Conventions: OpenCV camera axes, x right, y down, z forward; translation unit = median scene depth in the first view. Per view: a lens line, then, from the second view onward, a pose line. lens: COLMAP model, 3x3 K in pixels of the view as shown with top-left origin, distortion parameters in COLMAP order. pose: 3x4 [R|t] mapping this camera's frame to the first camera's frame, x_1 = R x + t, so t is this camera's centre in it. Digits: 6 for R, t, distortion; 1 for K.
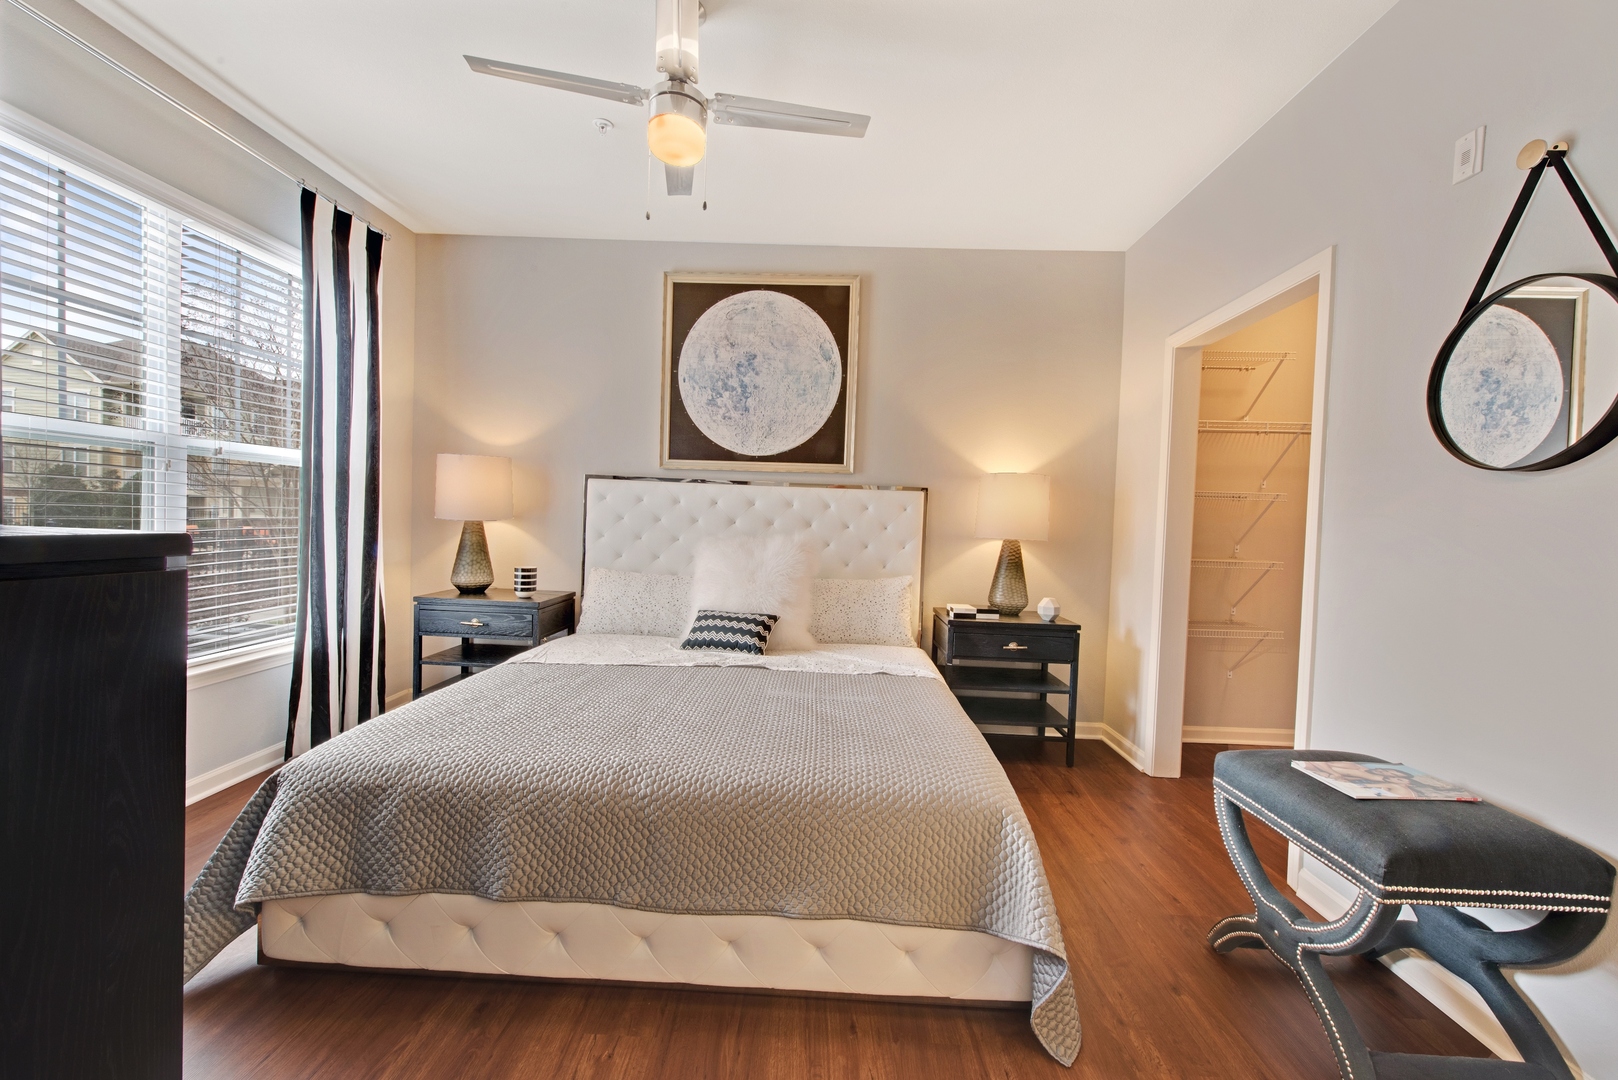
lens RADIAL K [[669.0, 0, 809.0], [0, 669.0, 540.0], [0, 0, 1]] dist [-0.001392, -0.000416]
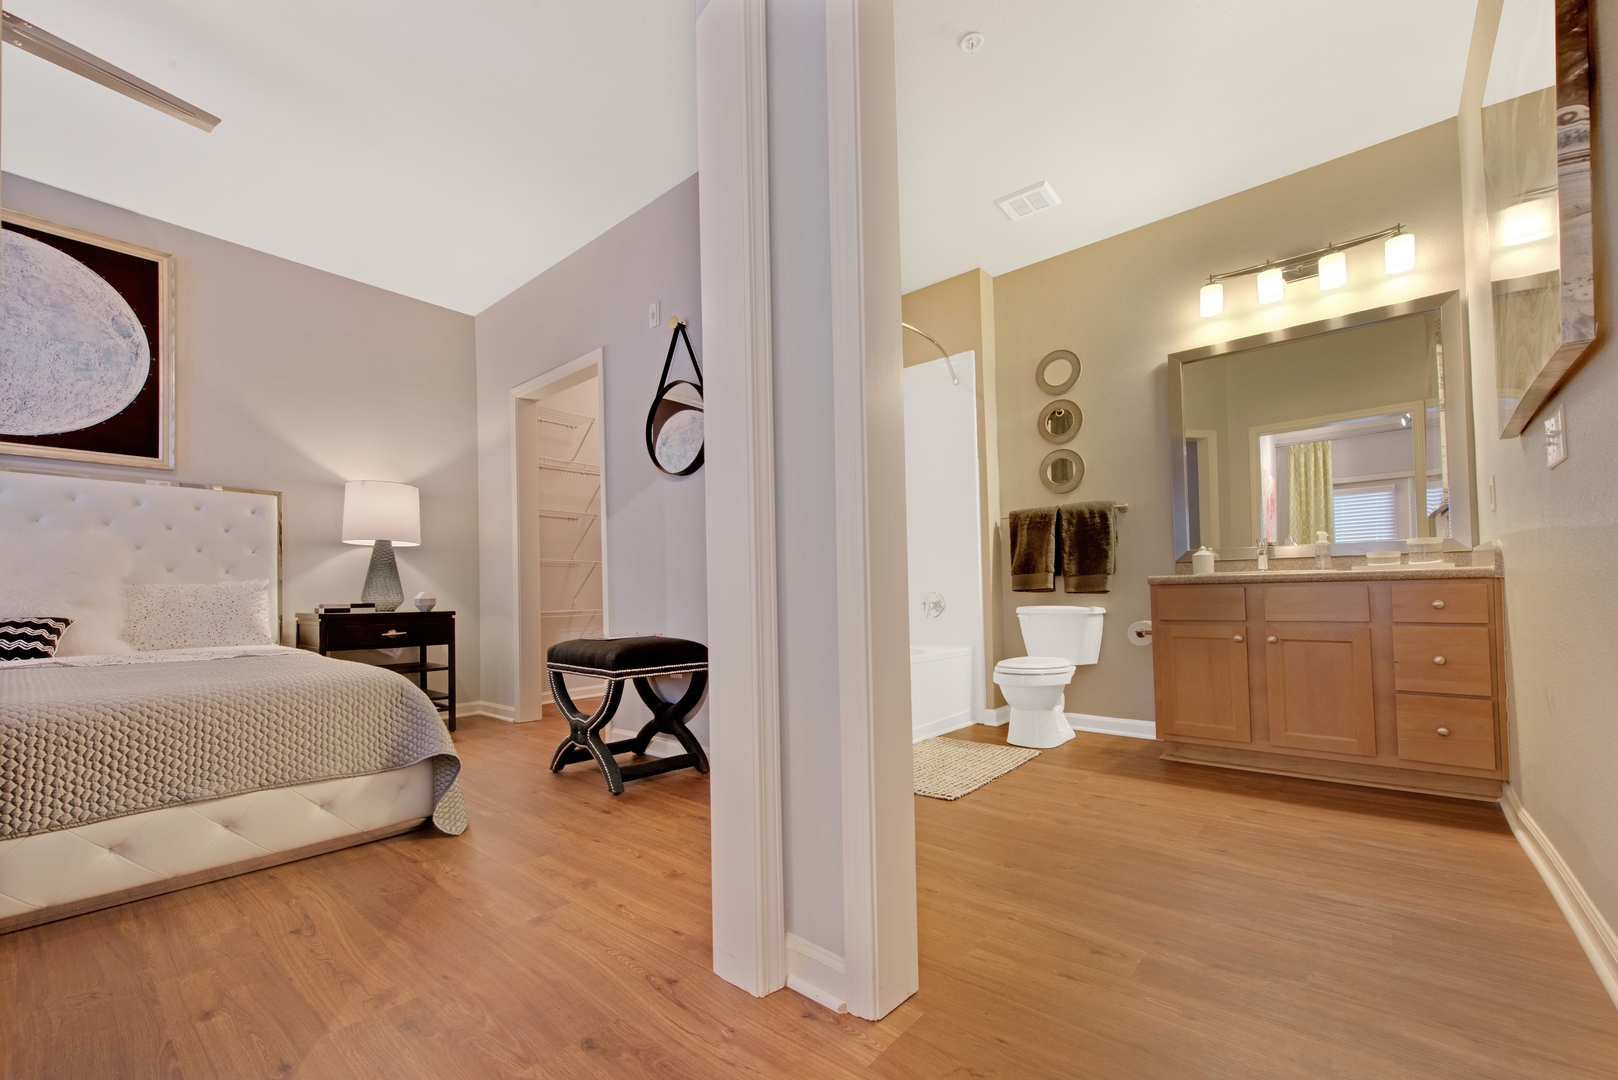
lens RADIAL K [[656.3, 0, 836.6], [0, 656.3, 588.9], [0, 0, 1]] dist [0.017816, -0.000118]
pose [[0.608709, -0.038990, 0.792435, -0.121705], [0.063882, 0.997957, 0.000031, 0.130442], [-0.790818, 0.050603, 0.609956, -0.285322]]
